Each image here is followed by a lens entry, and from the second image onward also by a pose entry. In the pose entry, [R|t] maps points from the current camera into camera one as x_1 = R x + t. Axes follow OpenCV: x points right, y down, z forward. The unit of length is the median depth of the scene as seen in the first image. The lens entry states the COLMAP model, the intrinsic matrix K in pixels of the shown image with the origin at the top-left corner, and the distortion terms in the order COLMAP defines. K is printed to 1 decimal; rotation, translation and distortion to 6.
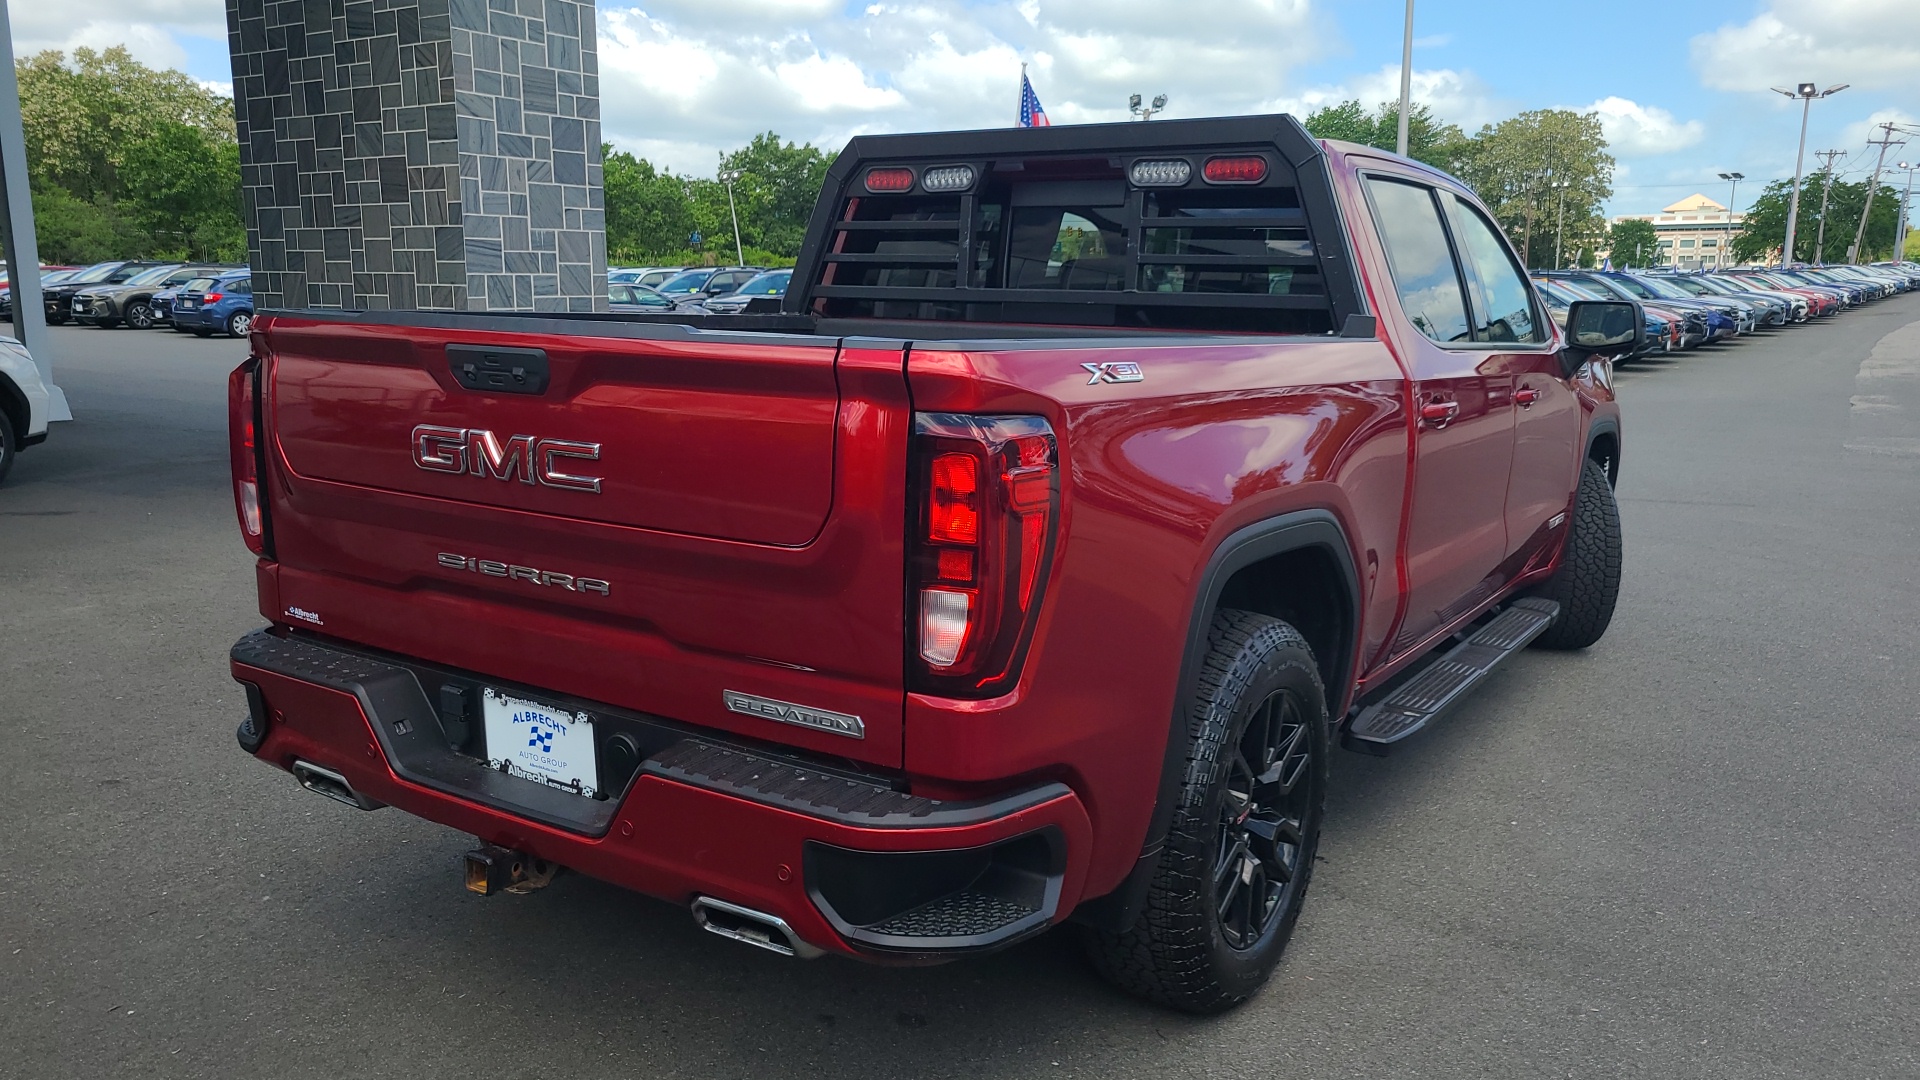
lens RADIAL K [[1407.9, 0, 966.0], [0, 1407.9, 566.5], [0, 0, 1]] dist [0.055866, -0.035982]
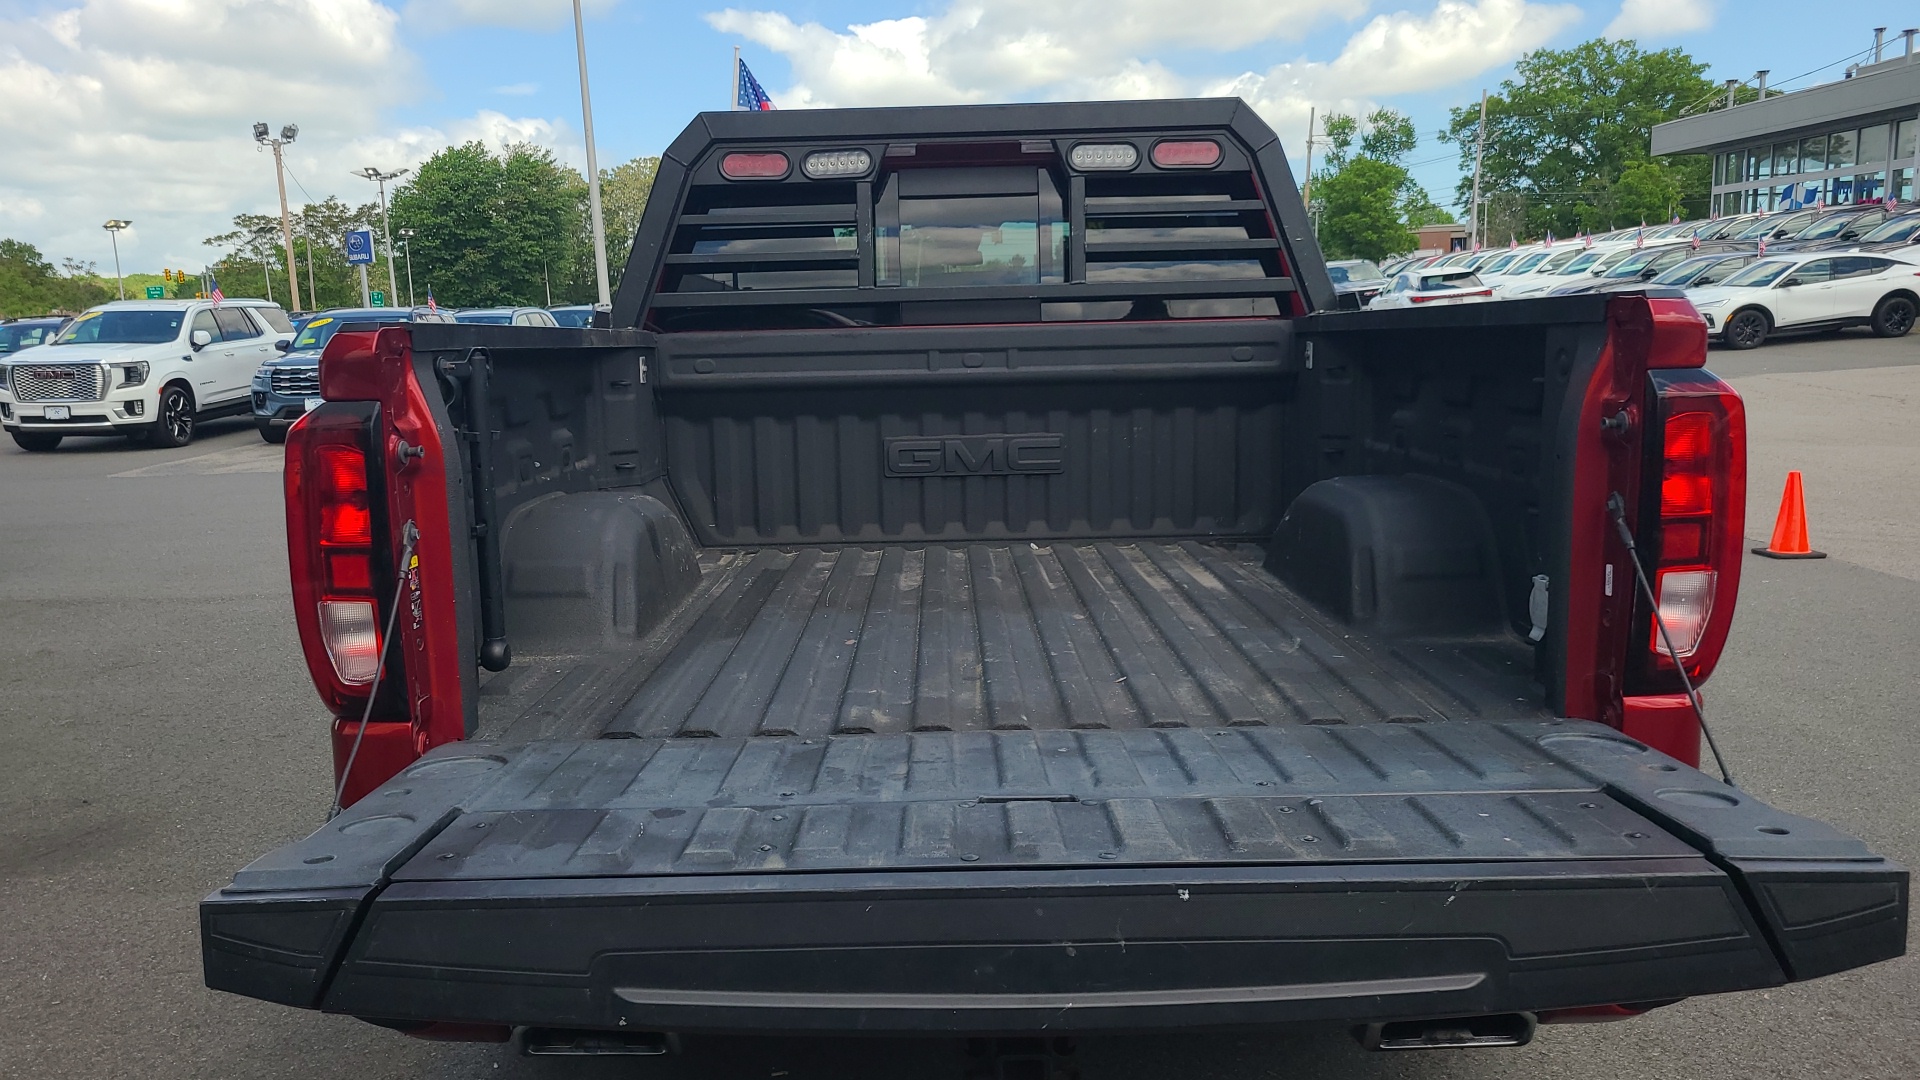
lens RADIAL K [[1407.9, 0, 933.3], [0, 1407.9, 566.0], [0, 0, 1]] dist [0.055866, -0.035982]
pose [[0.844692, -0.130982, 0.518978, -0.674727], [0.145389, 0.989289, 0.013044, -0.050838], [-0.515128, 0.064435, 0.854688, 0.373229]]
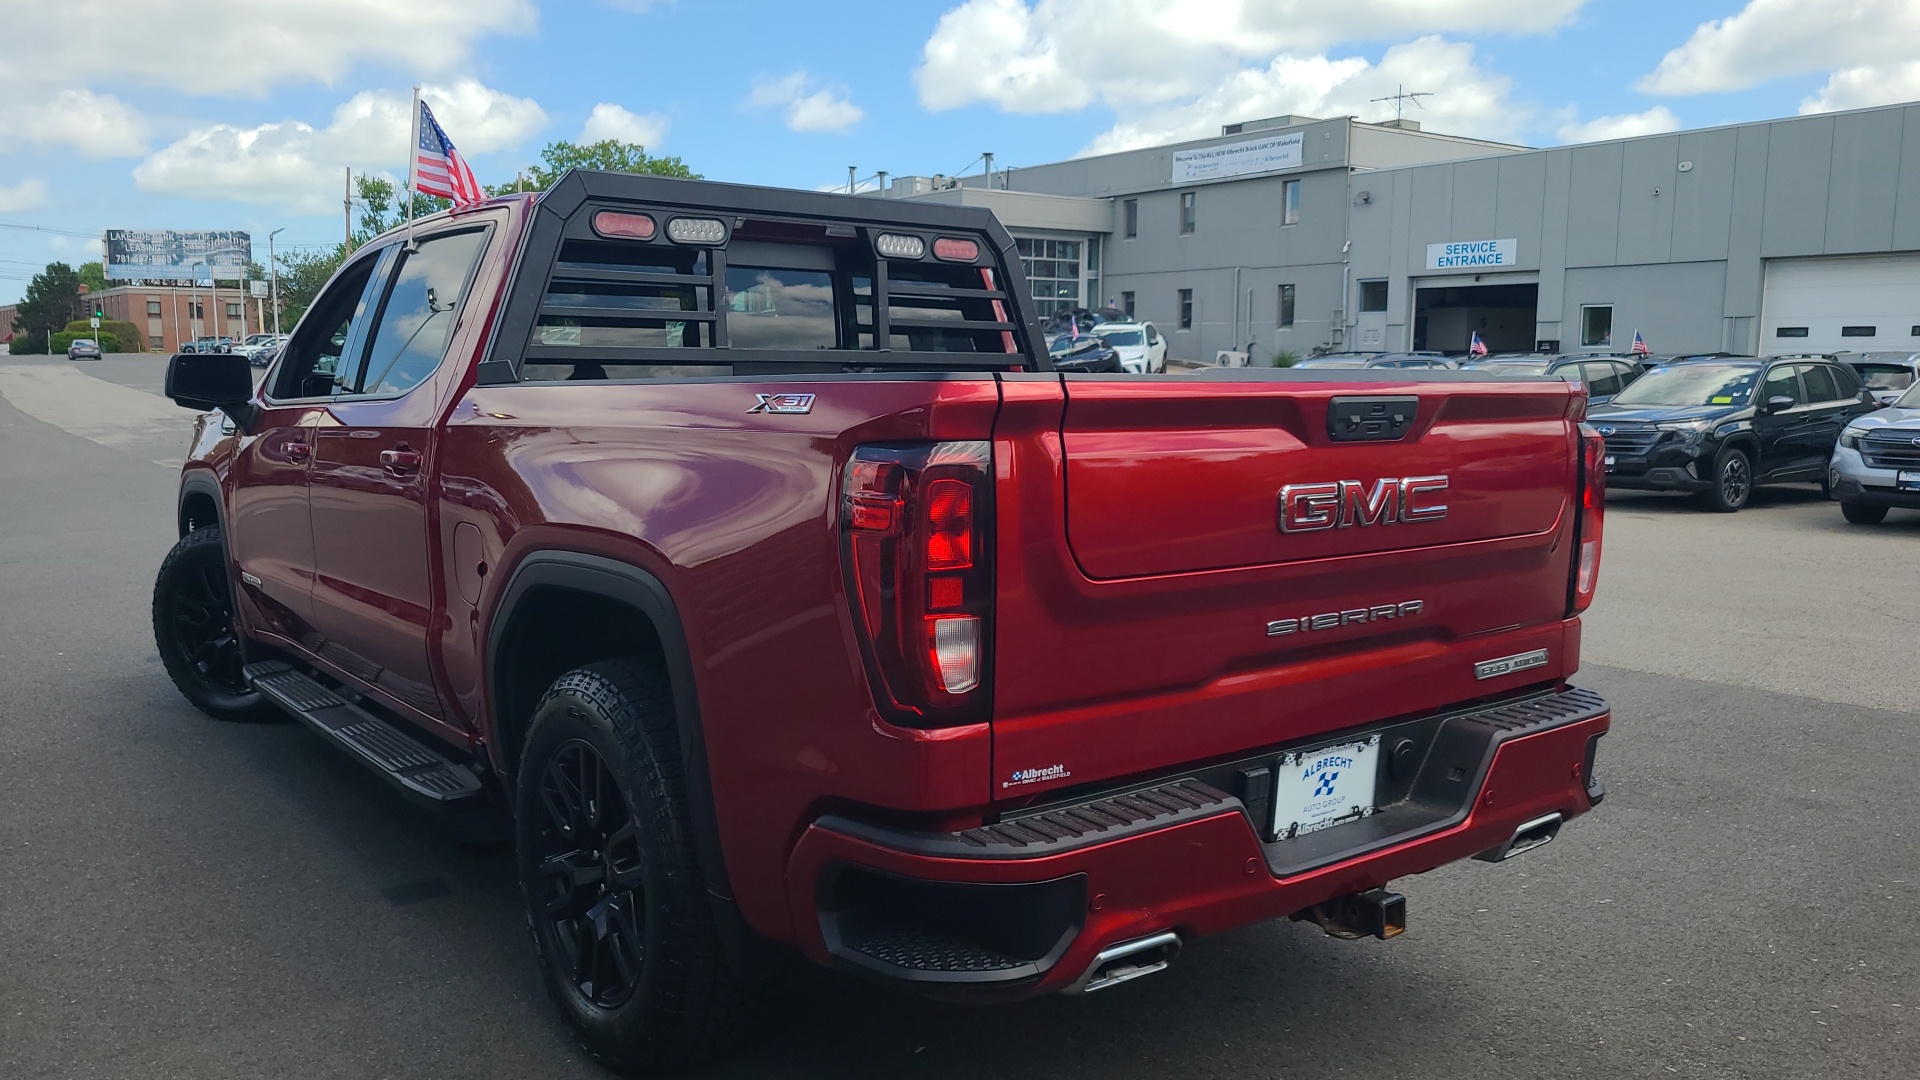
lens RADIAL K [[1407.9, 0, 936.4], [0, 1407.9, 570.9], [0, 0, 1]] dist [0.055866, -0.035982]
pose [[0.353440, -0.143484, 0.924388, -1.272909], [0.186950, 0.979066, 0.080491, -0.155668], [-0.916586, 0.144366, 0.372865, 0.830971]]
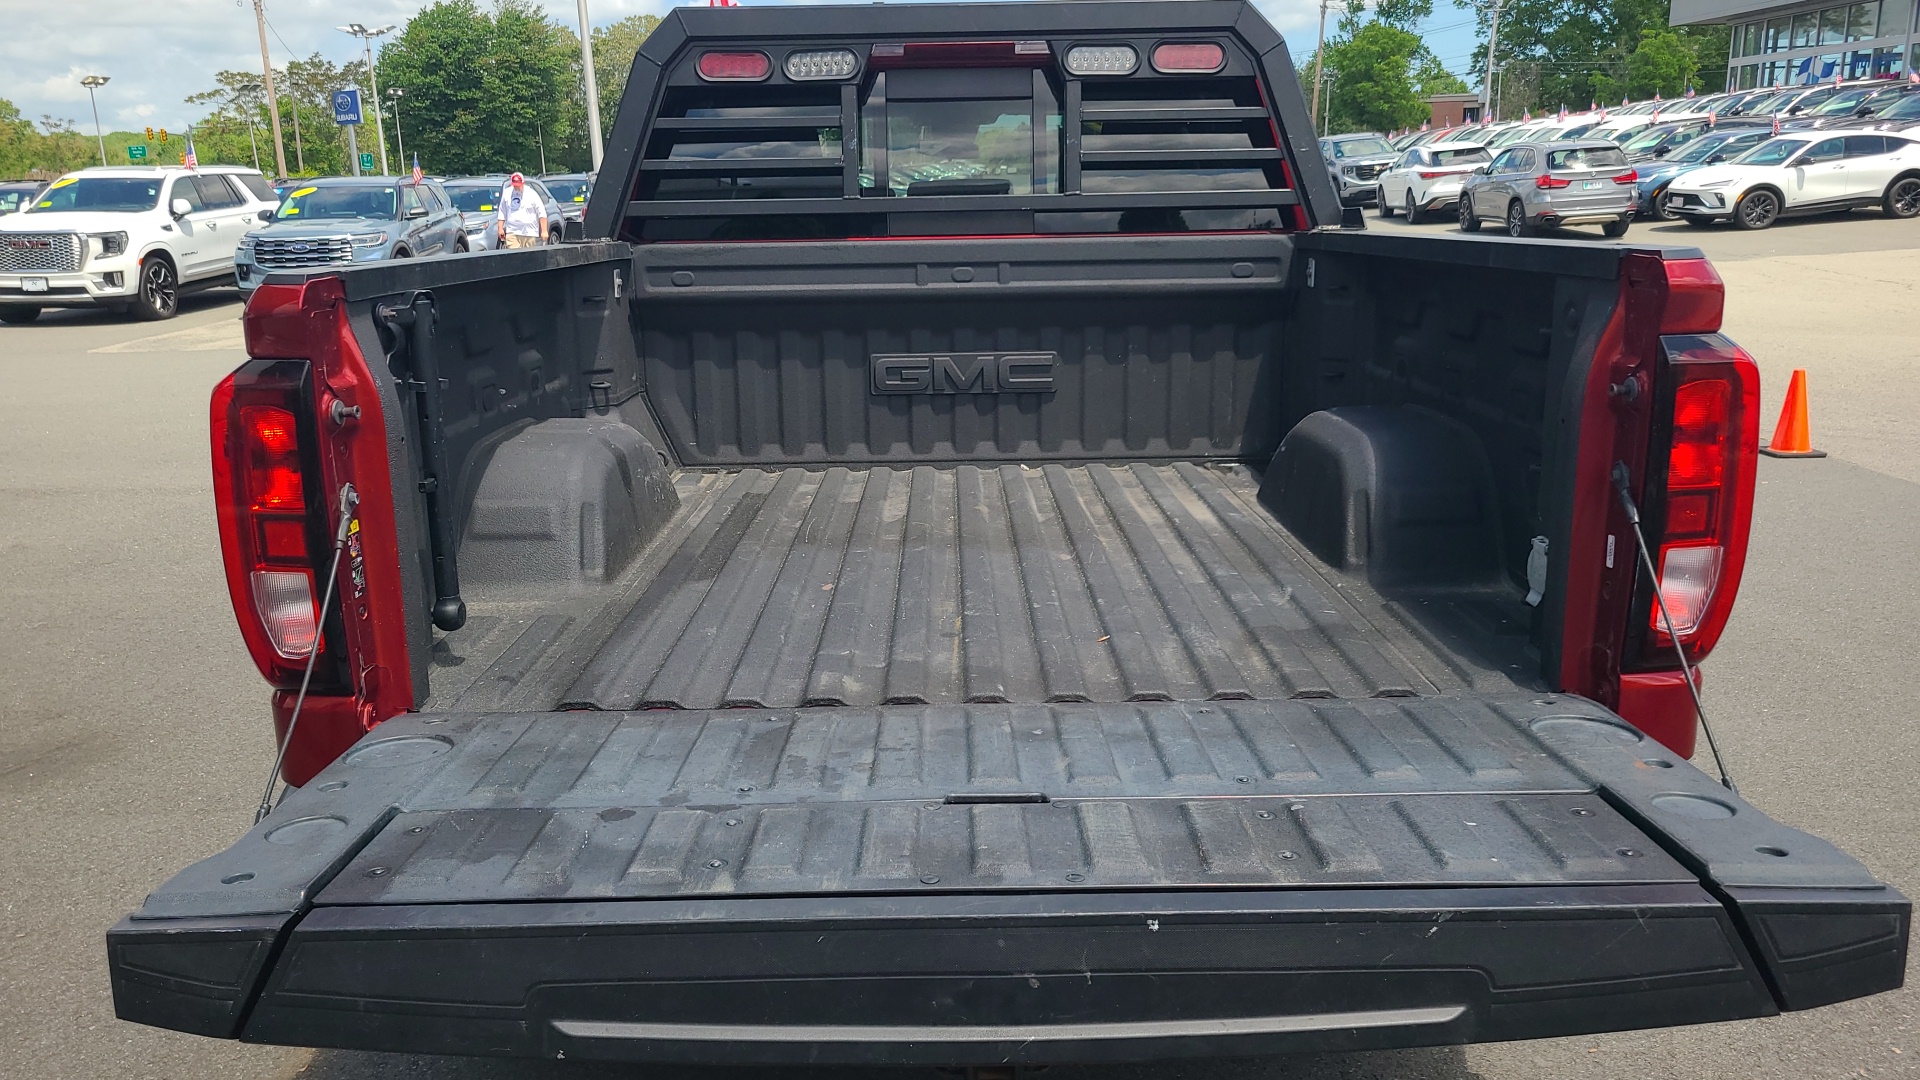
lens RADIAL K [[1407.9, 0, 954.2], [0, 1407.9, 542.6], [0, 0, 1]] dist [0.055866, -0.035982]
pose [[0.838732, -0.163674, 0.519364, -0.637932], [0.138638, 0.986514, 0.087004, -0.092828], [-0.526601, -0.000970, 0.850112, 0.393981]]
